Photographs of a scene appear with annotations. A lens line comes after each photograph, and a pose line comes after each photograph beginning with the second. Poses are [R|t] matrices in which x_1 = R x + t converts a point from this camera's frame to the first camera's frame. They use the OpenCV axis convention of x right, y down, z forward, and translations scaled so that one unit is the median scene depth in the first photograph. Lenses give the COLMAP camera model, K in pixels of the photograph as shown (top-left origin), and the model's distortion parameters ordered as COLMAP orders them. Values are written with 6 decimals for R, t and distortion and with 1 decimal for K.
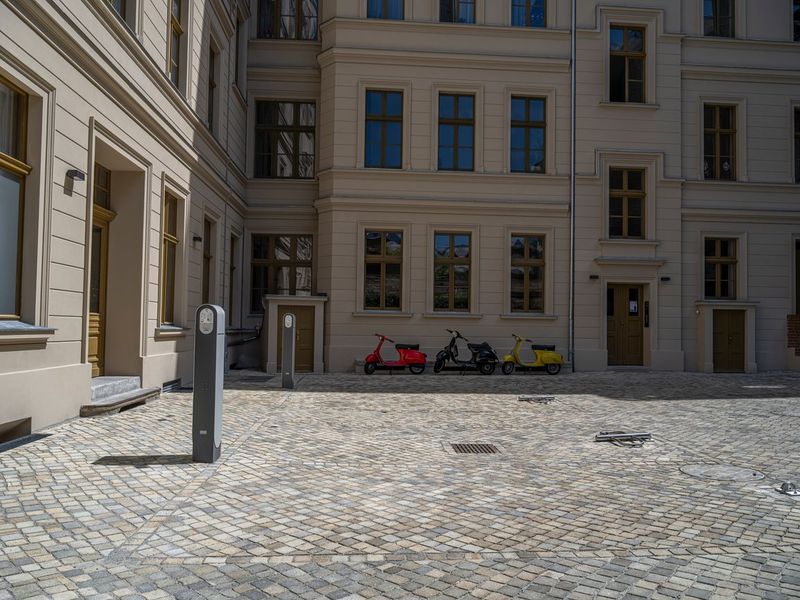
lens RADIAL K [[619.7, 0, 402.3], [0, 619.7, 310.0], [0, 0, 1]] dist [-0.000575, -0.001812]
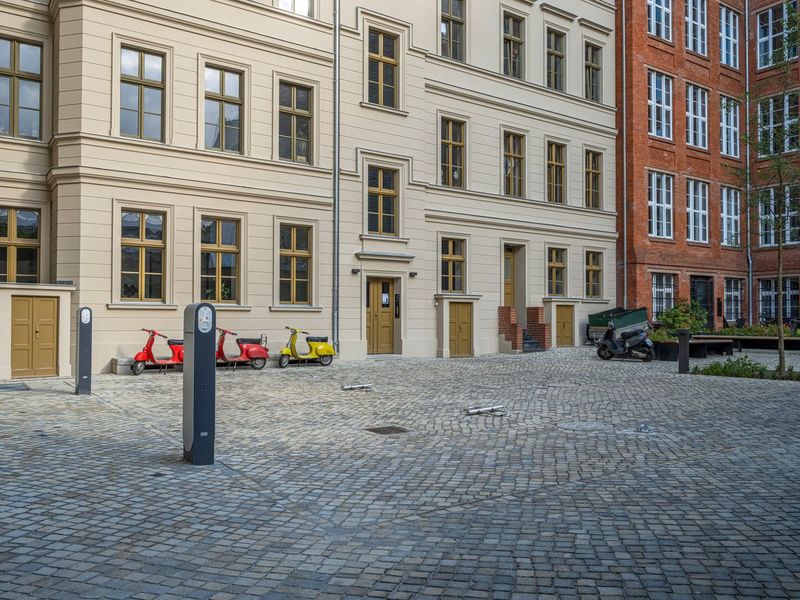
lens RADIAL K [[683.6, 0, 400.0], [0, 683.6, 300.0], [0, 0, 1]] dist [0.016338, 0.008075]
pose [[0.858033, 0.004865, 0.513572, -0.214151], [-0.006081, 0.999981, 0.000688, -0.004236], [-0.513559, -0.003713, 0.858046, -0.021492]]
